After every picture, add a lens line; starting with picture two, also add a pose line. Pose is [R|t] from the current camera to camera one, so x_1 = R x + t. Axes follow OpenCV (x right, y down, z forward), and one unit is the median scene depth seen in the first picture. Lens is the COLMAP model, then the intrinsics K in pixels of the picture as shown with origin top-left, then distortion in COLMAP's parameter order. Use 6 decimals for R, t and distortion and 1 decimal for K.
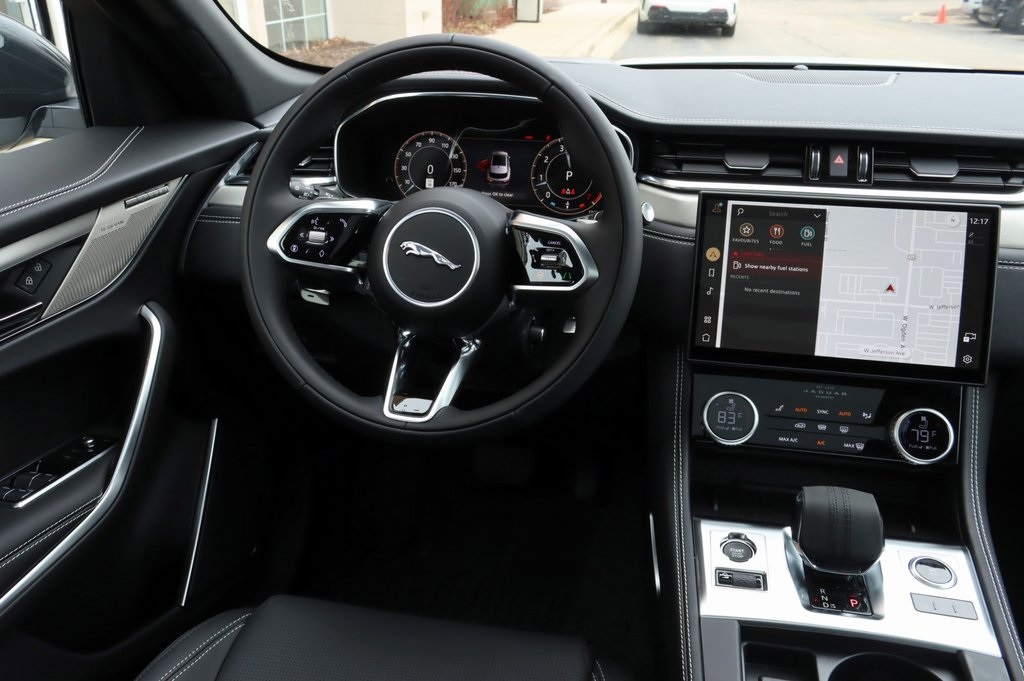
lens RADIAL K [[826.9, 0, 501.1], [0, 826.9, 346.6], [0, 0, 1]] dist [-0.015724, 0.015861]
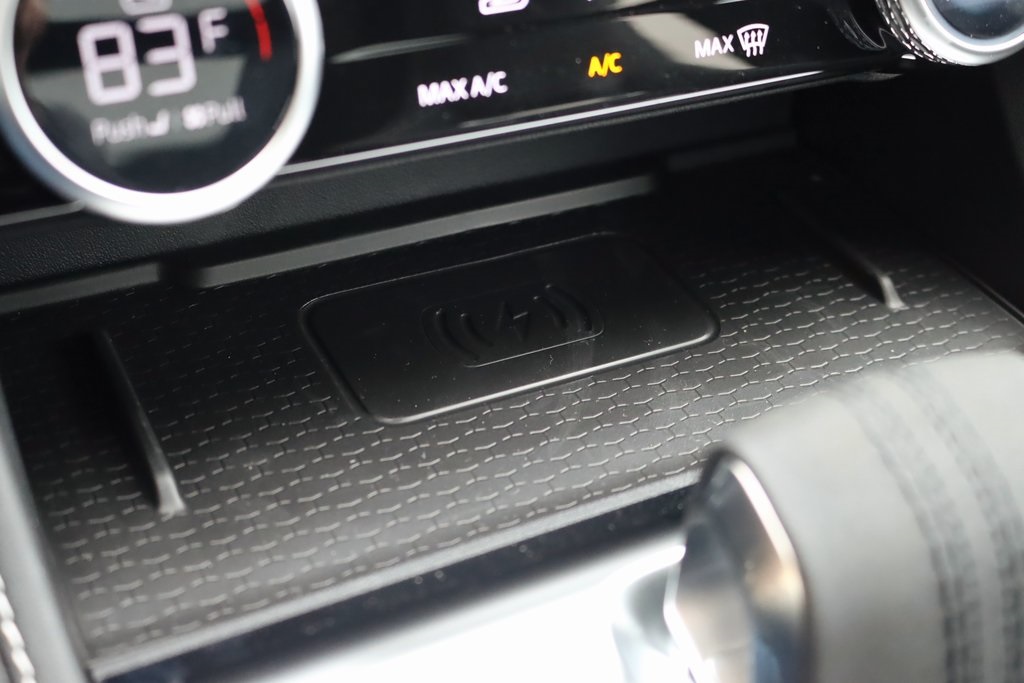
lens RADIAL K [[1384.3, 0, 508.9], [0, 1384.3, 347.3], [0, 0, 1]] dist [-0.013418, 0.000000]
pose [[0.778744, -0.369534, 0.506954, 0.172811], [0.088107, 0.864513, 0.494827, 0.007464], [-0.621124, -0.340678, 0.705793, 0.749630]]
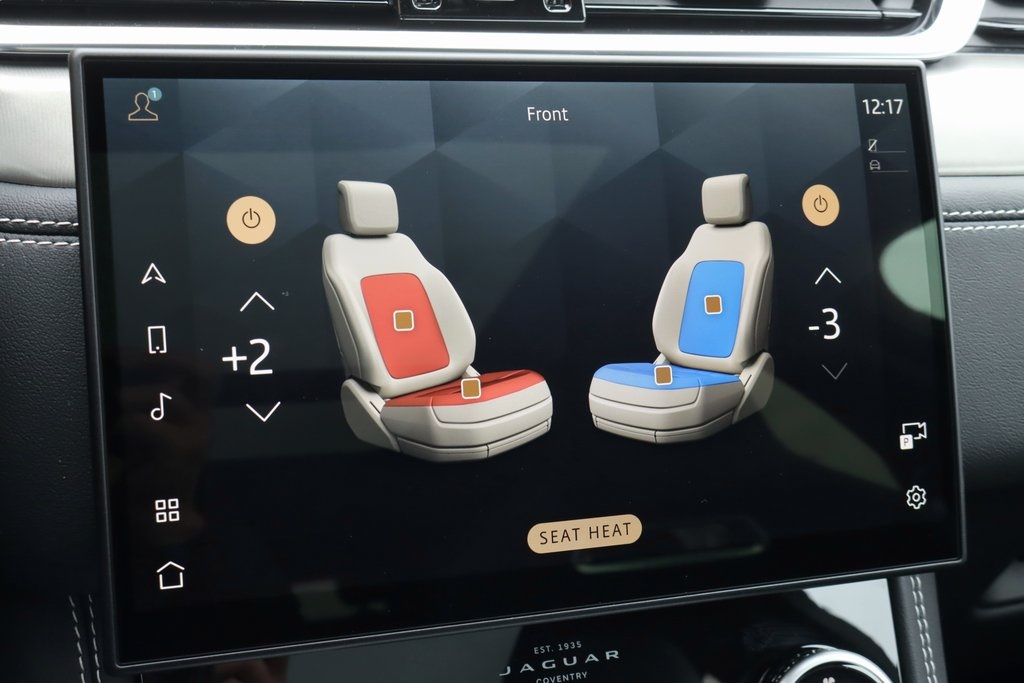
lens RADIAL K [[1384.3, 0, 511.7], [0, 1384.3, 339.5], [0, 0, 1]] dist [-0.013418, 0.000000]
pose [[0.857370, -0.129174, 0.498227, 0.125507], [0.142276, 0.989757, 0.011779, -0.078046], [-0.494646, 0.060787, 0.866966, 0.537983]]
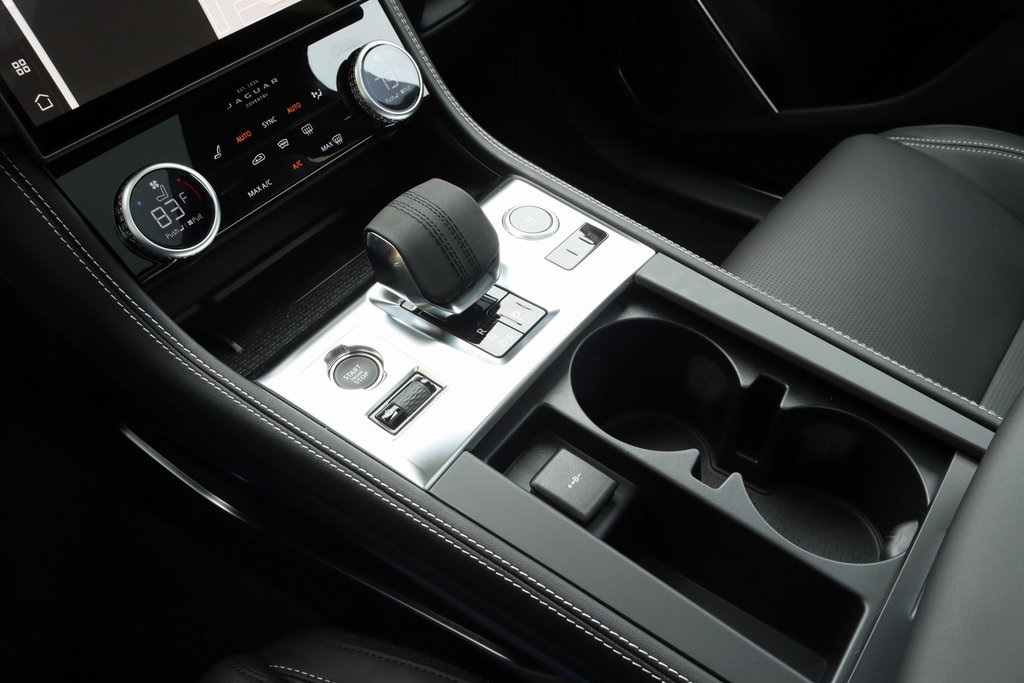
lens RADIAL K [[826.9, 0, 505.3], [0, 826.9, 342.8], [0, 0, 1]] dist [-0.015724, 0.015861]
pose [[0.435406, -0.646455, 0.626513, -0.038235], [0.427249, 0.760961, 0.488258, -0.023927], [-0.792388, 0.055087, 0.607525, 0.480698]]
